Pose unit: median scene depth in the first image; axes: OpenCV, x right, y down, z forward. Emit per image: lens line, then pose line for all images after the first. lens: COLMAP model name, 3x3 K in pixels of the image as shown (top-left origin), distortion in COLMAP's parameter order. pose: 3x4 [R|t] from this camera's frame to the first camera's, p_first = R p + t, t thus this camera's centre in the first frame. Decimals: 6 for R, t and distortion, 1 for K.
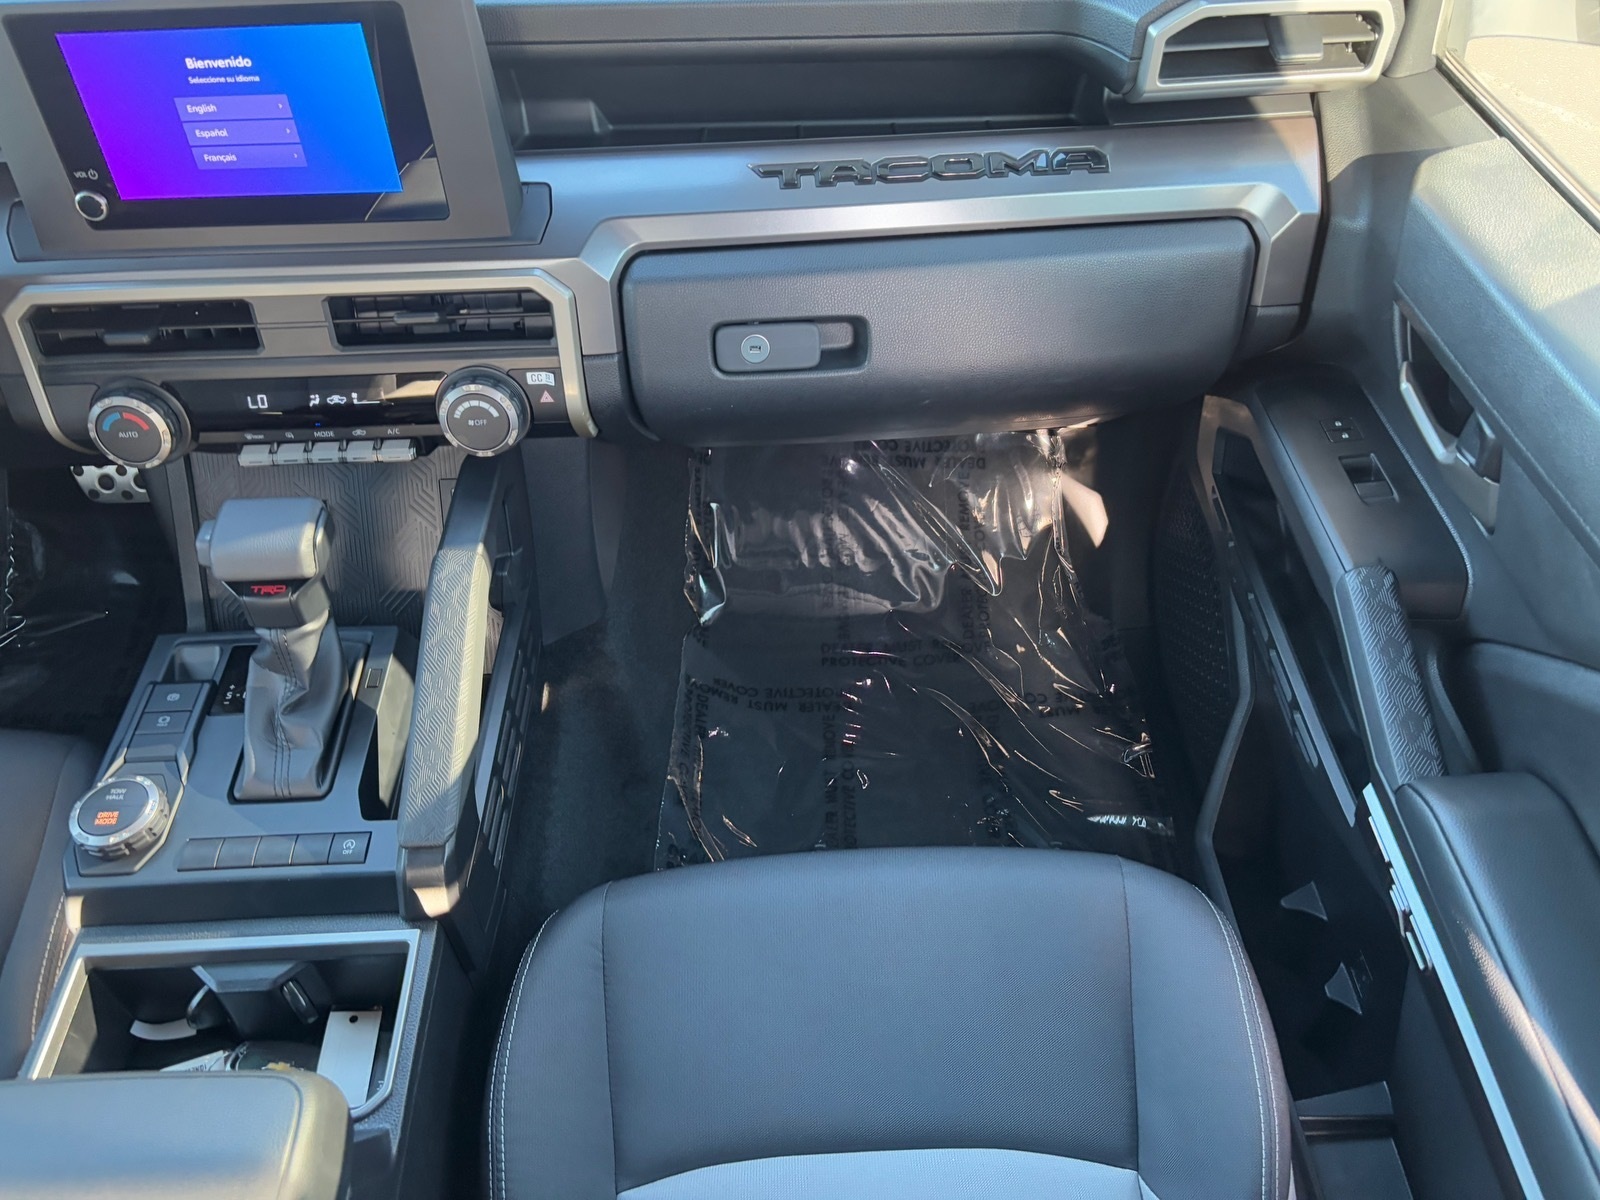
lens RADIAL K [[1230.8, 0, 820.2], [0, 1230.8, 604.7], [0, 0, 1]] dist [0.038318, -0.050384]
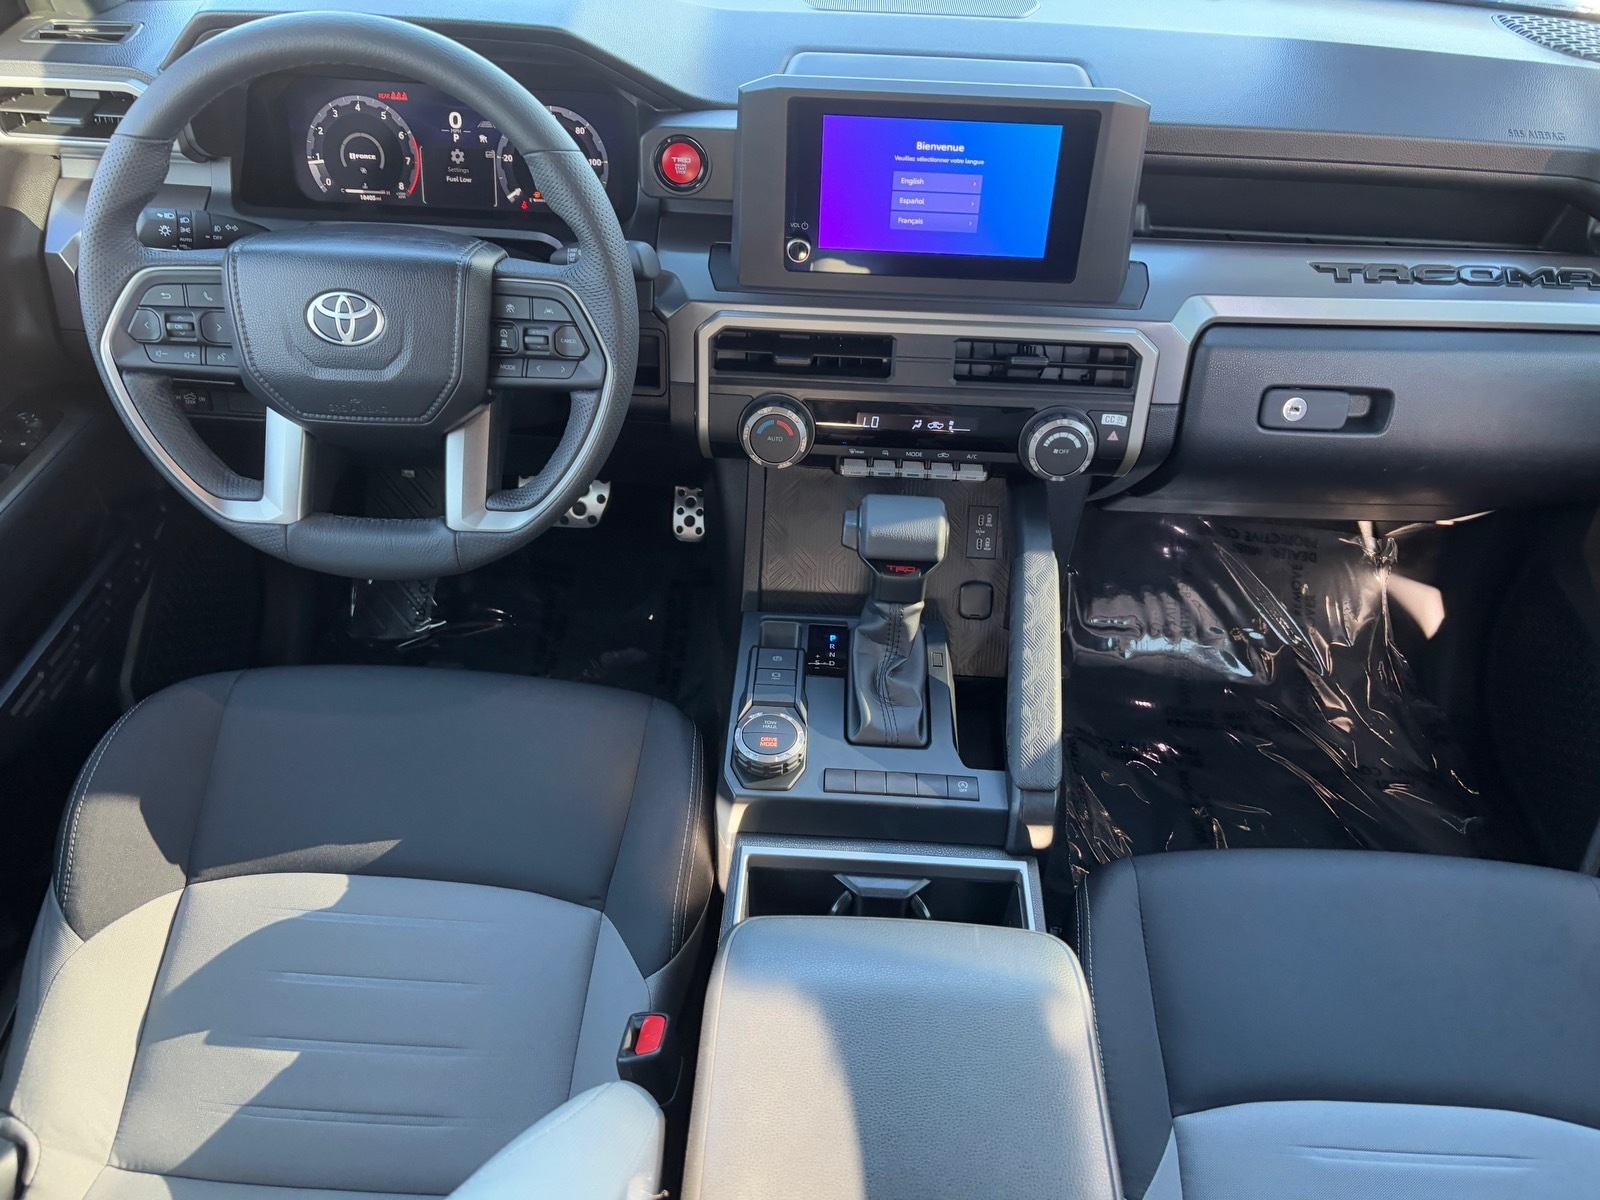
lens RADIAL K [[1230.8, 0, 812.5], [0, 1230.8, 610.4], [0, 0, 1]] dist [0.038318, -0.050384]
pose [[0.995750, 0.086245, -0.032311, -0.470822], [-0.089340, 0.989756, -0.111364, 0.162428], [0.022375, 0.113777, 0.993254, -0.180415]]
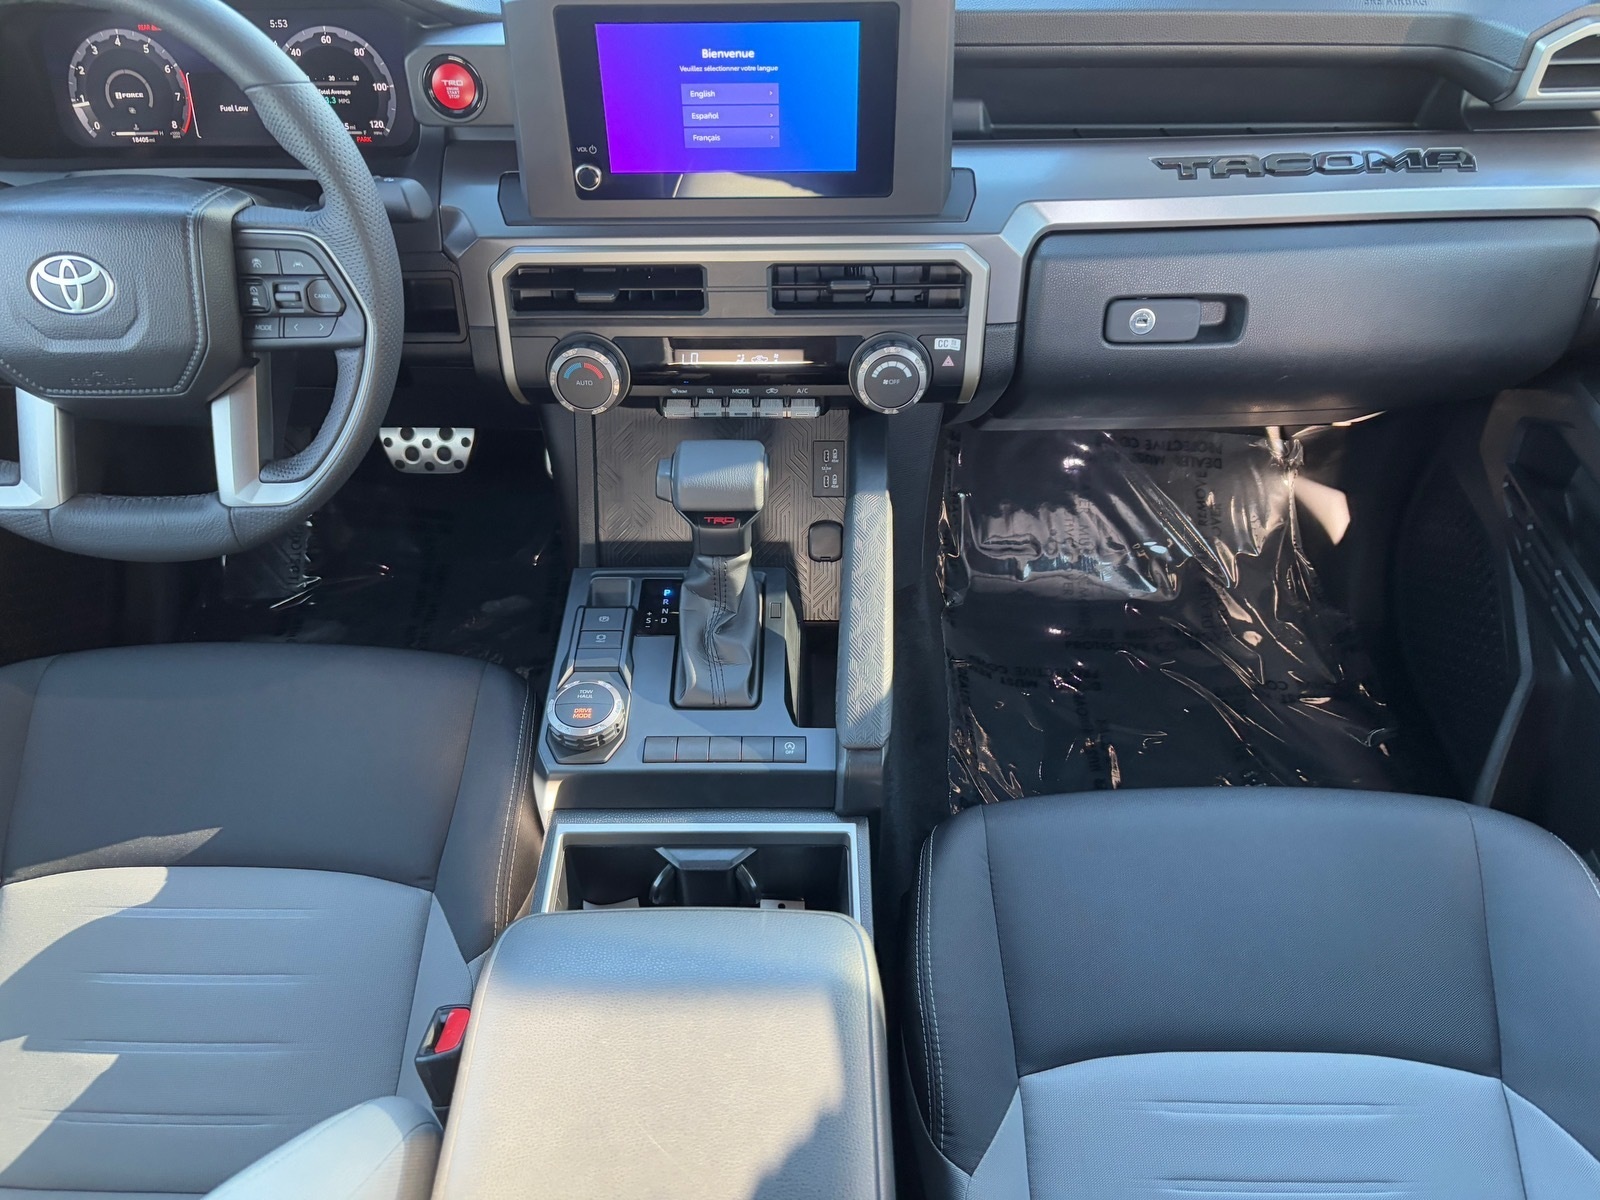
lens RADIAL K [[1230.8, 0, 794.3], [0, 1230.8, 613.7], [0, 0, 1]] dist [0.038318, -0.050384]
pose [[0.998715, 0.036609, -0.035053, -0.321879], [-0.037693, 0.998815, -0.030784, 0.101112], [0.033885, 0.032065, 0.998911, -0.112244]]
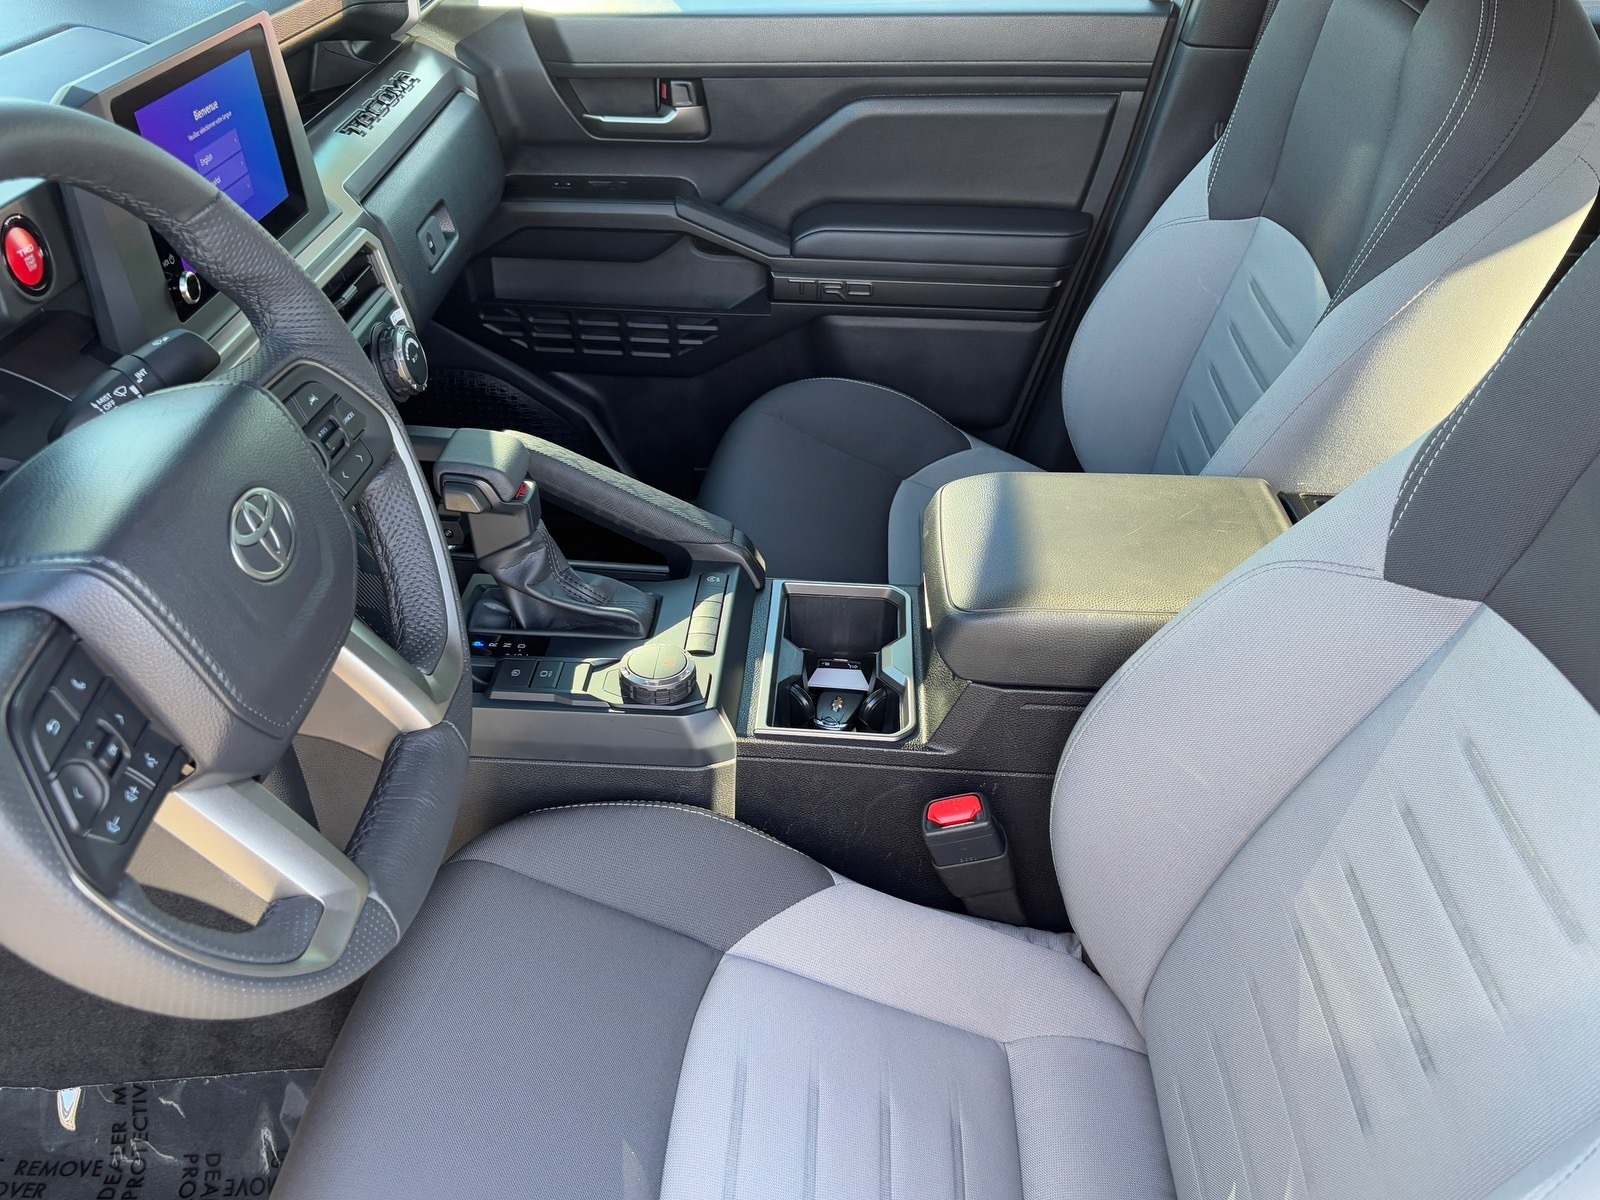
lens RADIAL K [[1418.1, 0, 797.2], [0, 1418.1, 620.7], [0, 0, 1]] dist [0.049036, -0.070566]
pose [[0.094940, -0.528377, 0.843685, -1.519704], [0.713253, 0.627329, 0.312617, -0.159184], [-0.694447, 0.572080, 0.436425, 0.312752]]
